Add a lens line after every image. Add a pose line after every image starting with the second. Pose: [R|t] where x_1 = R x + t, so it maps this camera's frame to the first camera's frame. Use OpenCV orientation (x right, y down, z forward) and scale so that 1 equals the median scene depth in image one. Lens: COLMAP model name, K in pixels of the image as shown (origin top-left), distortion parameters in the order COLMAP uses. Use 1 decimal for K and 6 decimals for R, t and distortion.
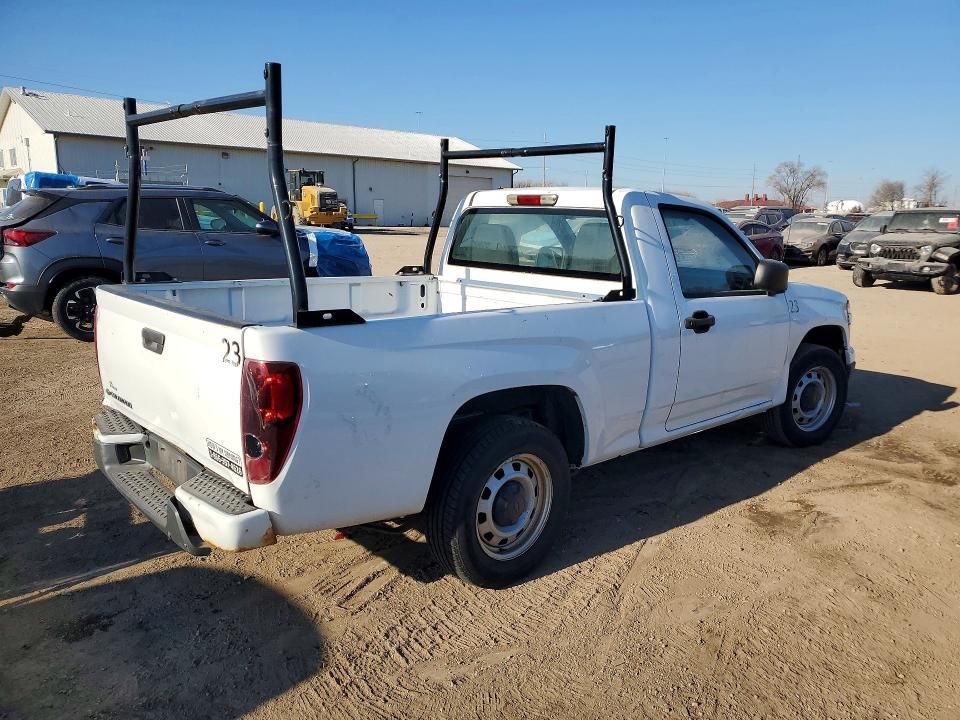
lens RADIAL K [[746.3, 0, 485.6], [0, 746.3, 358.7], [0, 0, 1]] dist [0.011067, 0.008529]
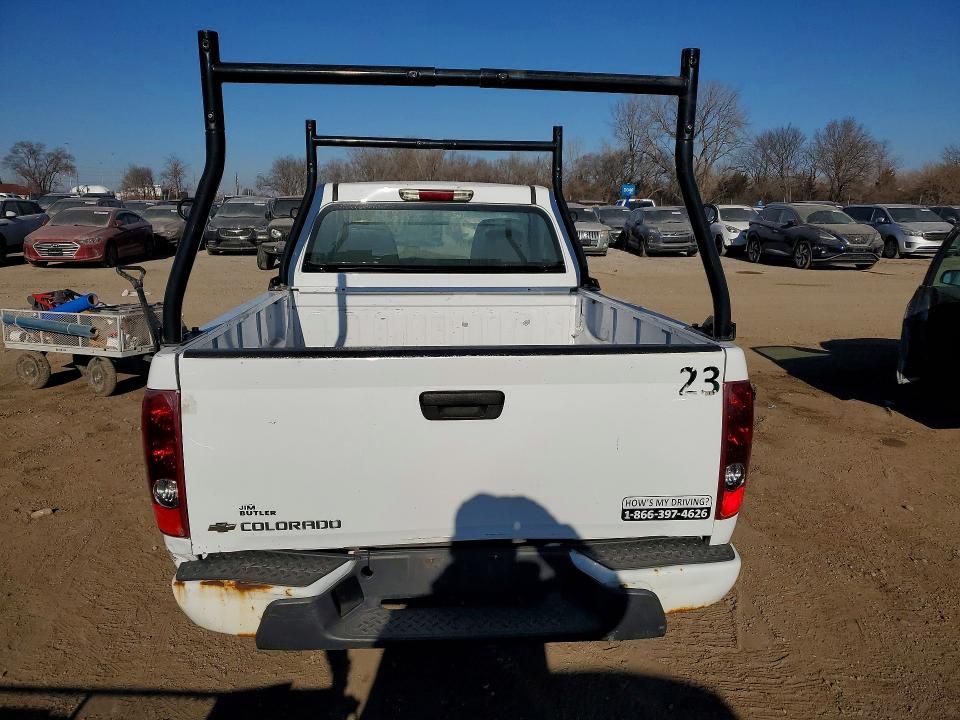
lens RADIAL K [[746.3, 0, 484.8], [0, 746.3, 363.8], [0, 0, 1]] dist [0.011067, 0.008529]
pose [[0.594000, -0.178385, 0.784438, -0.700896], [0.158275, 0.981961, 0.103452, -0.094593], [-0.788742, 0.062707, 0.611518, 0.401127]]
